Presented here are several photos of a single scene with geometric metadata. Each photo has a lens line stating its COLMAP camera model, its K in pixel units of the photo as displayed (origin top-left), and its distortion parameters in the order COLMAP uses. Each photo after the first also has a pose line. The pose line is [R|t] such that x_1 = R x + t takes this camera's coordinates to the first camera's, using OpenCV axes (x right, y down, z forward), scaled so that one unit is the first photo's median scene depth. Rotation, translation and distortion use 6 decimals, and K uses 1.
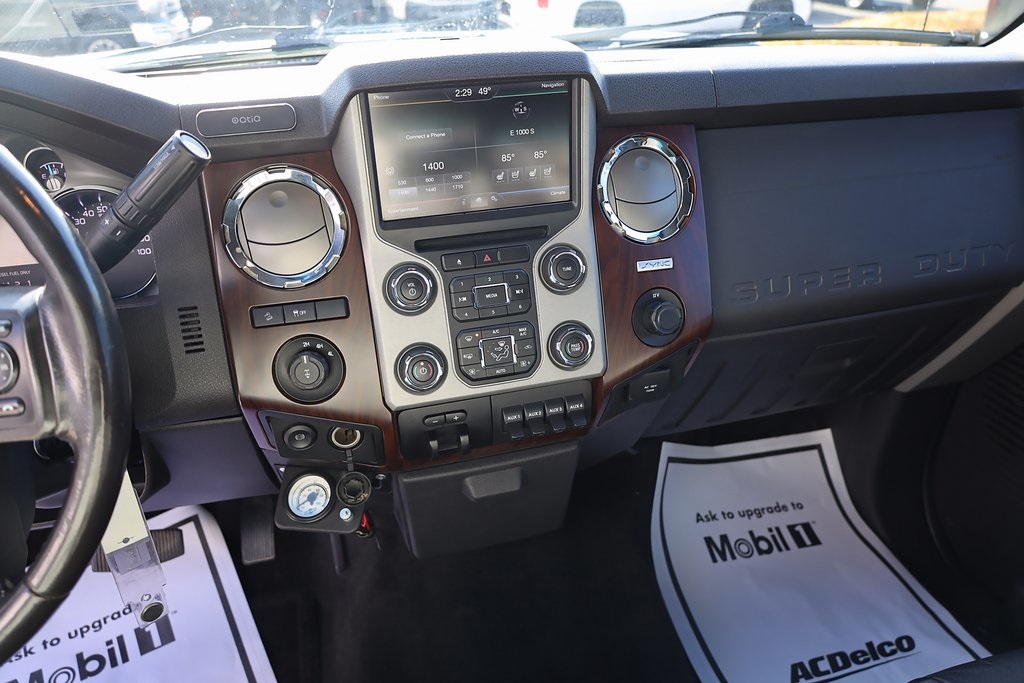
lens RADIAL K [[695.8, 0, 512.0], [0, 695.8, 341.5], [0, 0, 1]] dist [-0.002376, -0.001734]
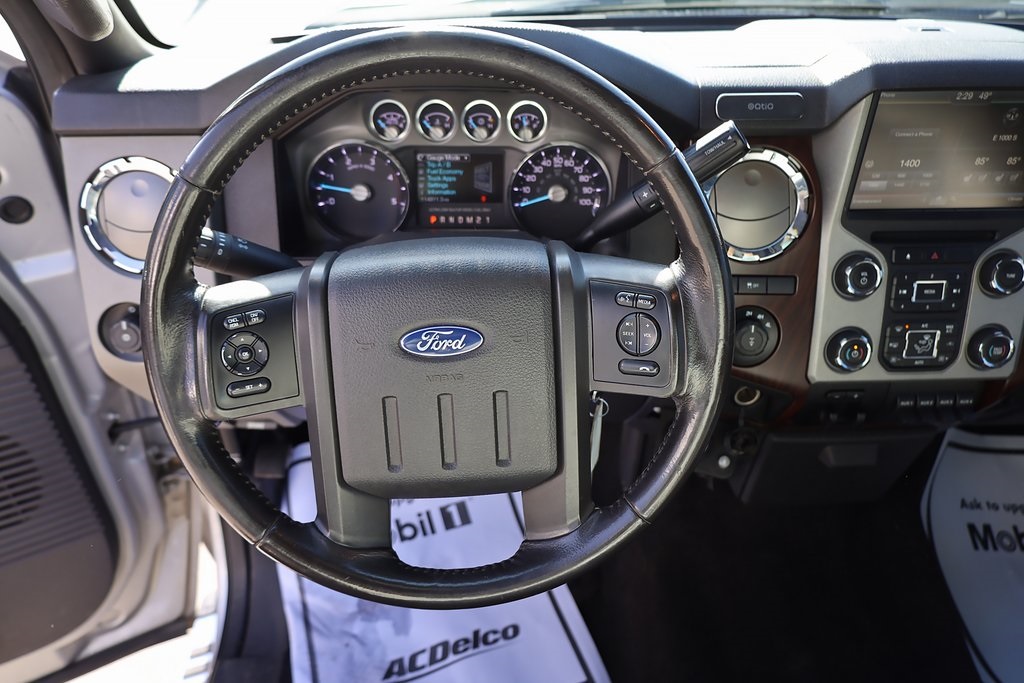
lens RADIAL K [[702.9, 0, 512.0], [0, 702.9, 341.5], [0, 0, 1]] dist [-0.007953, -0.003238]
pose [[0.975480, 0.154371, -0.156873, -0.452617], [-0.133413, 0.981633, 0.136374, -0.050938], [0.175044, -0.112101, 0.978158, -0.142620]]
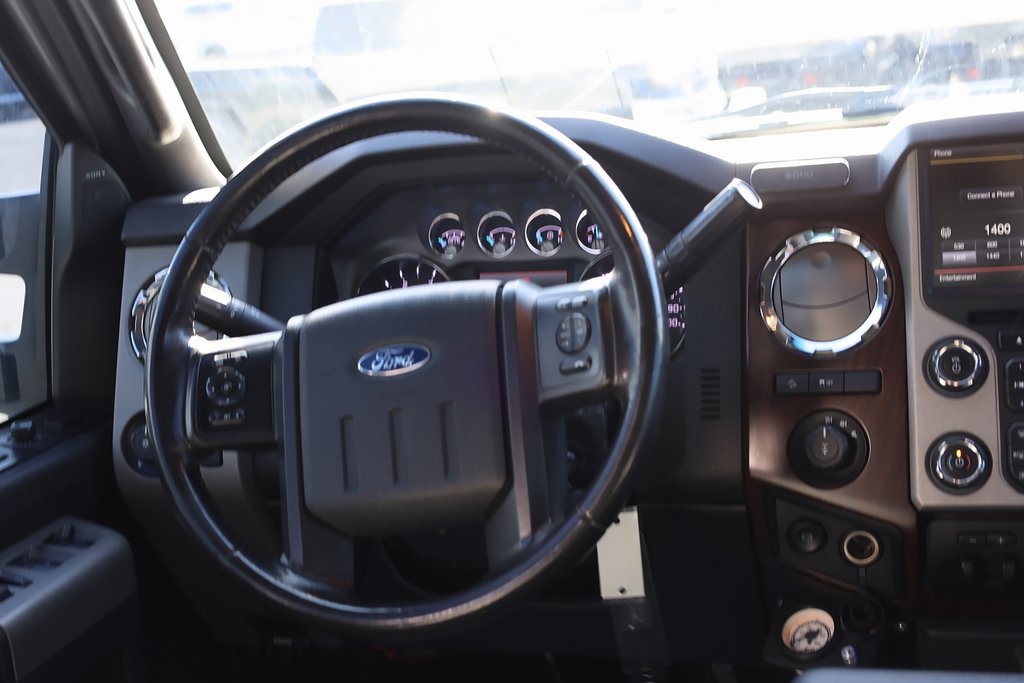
lens RADIAL K [[1503.0, 0, 512.0], [0, 1503.0, 341.5], [0, 0, 1]] dist [-0.034951, -0.031280]
pose [[0.858304, 0.050536, -0.510647, 0.303996], [-0.181569, 0.960669, -0.210112, 0.357256], [0.479945, 0.273058, 0.833722, -0.749895]]
